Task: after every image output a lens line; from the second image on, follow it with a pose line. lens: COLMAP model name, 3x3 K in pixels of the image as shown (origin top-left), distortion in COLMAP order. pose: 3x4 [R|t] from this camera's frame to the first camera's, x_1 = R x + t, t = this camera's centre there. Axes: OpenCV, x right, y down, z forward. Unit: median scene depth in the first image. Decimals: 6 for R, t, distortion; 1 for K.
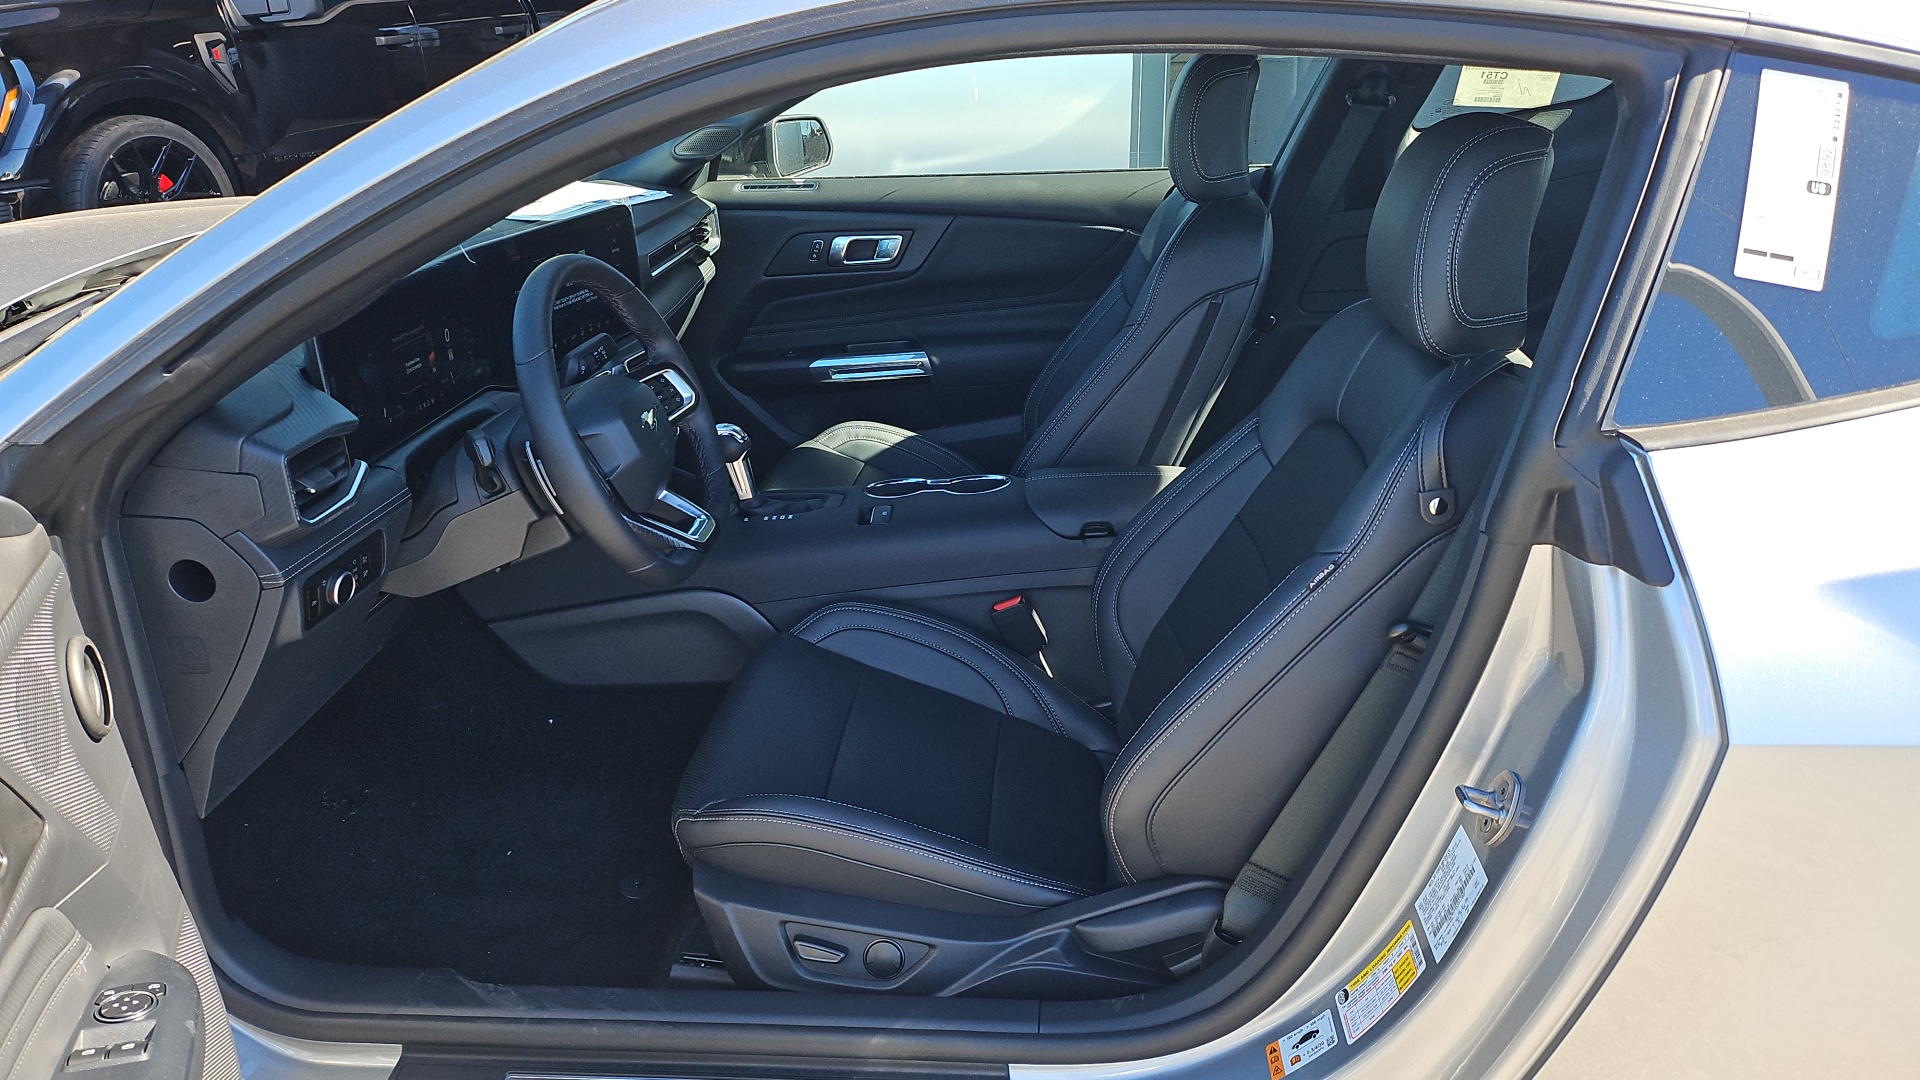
lens RADIAL K [[1380.2, 0, 960.3], [0, 1380.2, 539.5], [0, 0, 1]] dist [0.021524, -0.039771]
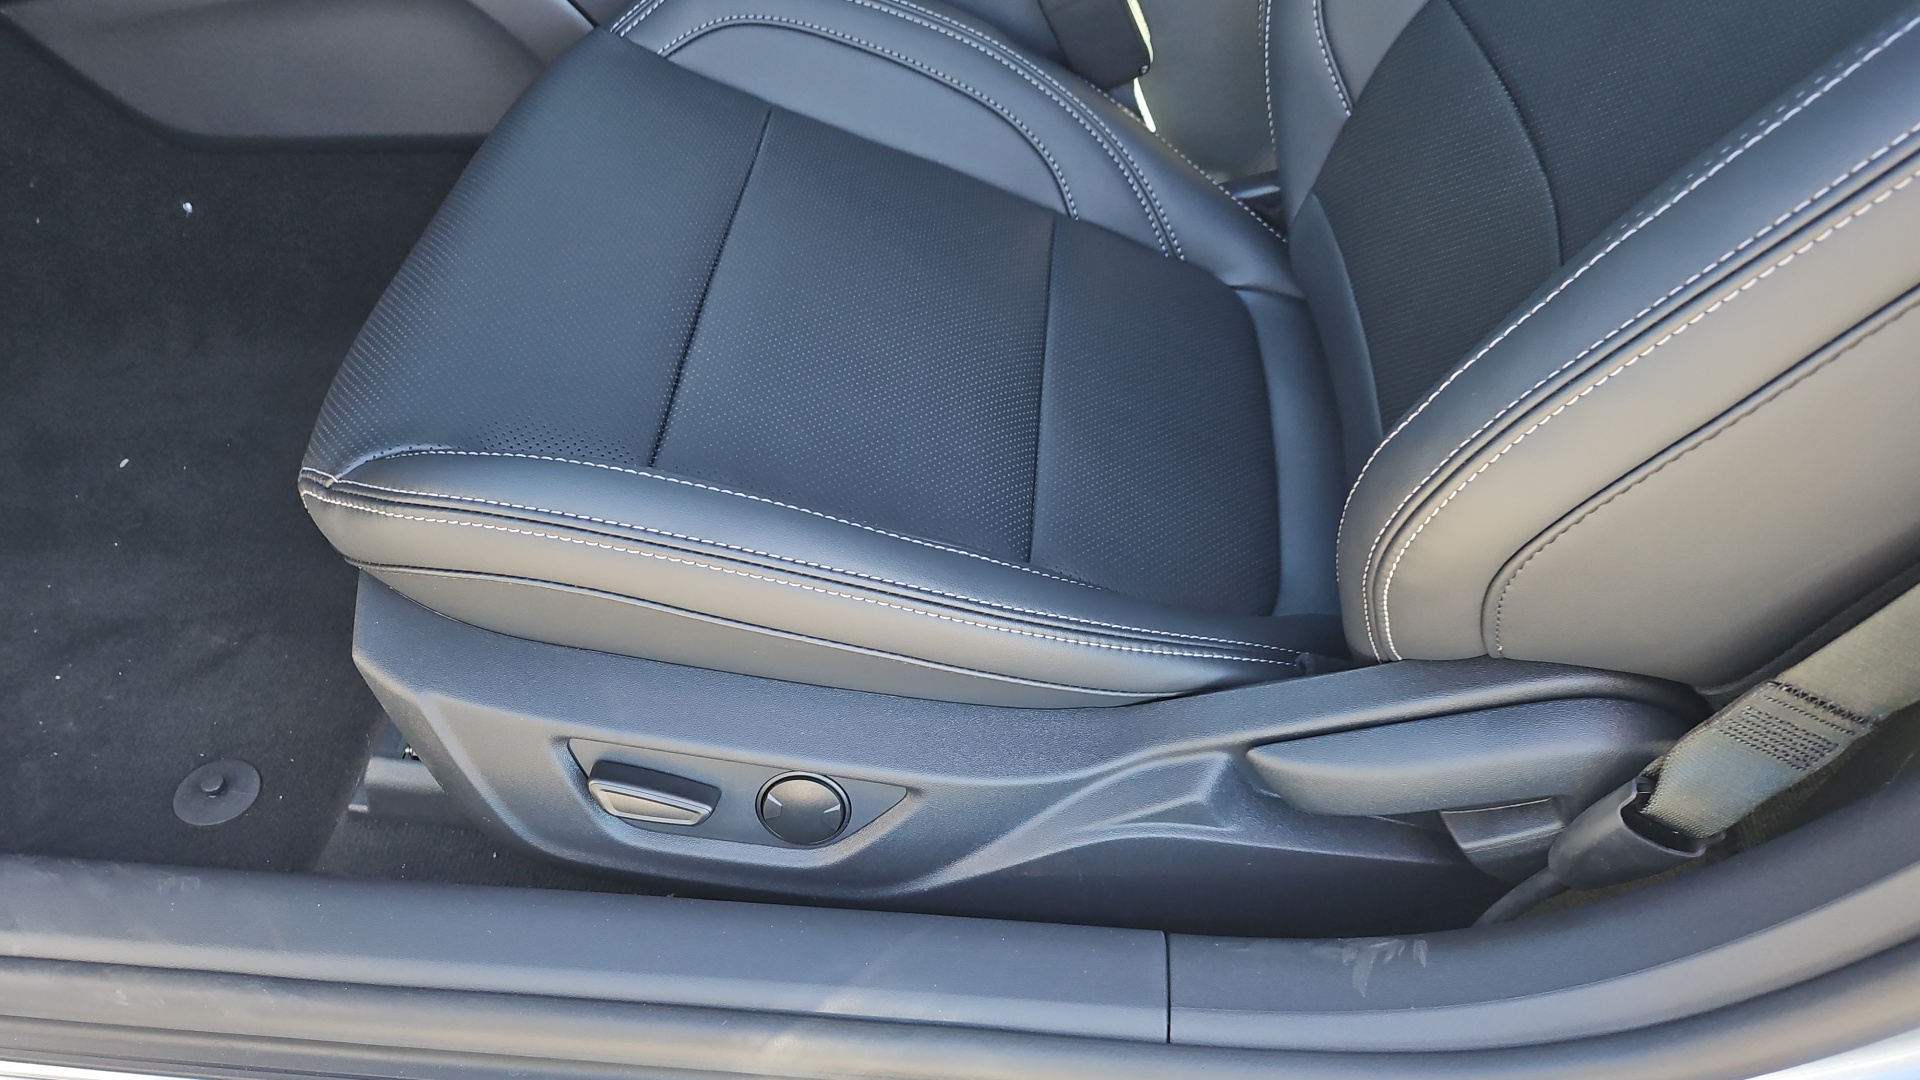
lens RADIAL K [[1380.2, 0, 959.7], [0, 1380.2, 534.2], [0, 0, 1]] dist [0.021524, -0.039771]
pose [[0.999915, 0.006684, 0.011200, -0.010978], [-0.010491, 0.922387, 0.386125, 0.053347], [-0.007749, -0.386210, 0.922378, 0.625750]]
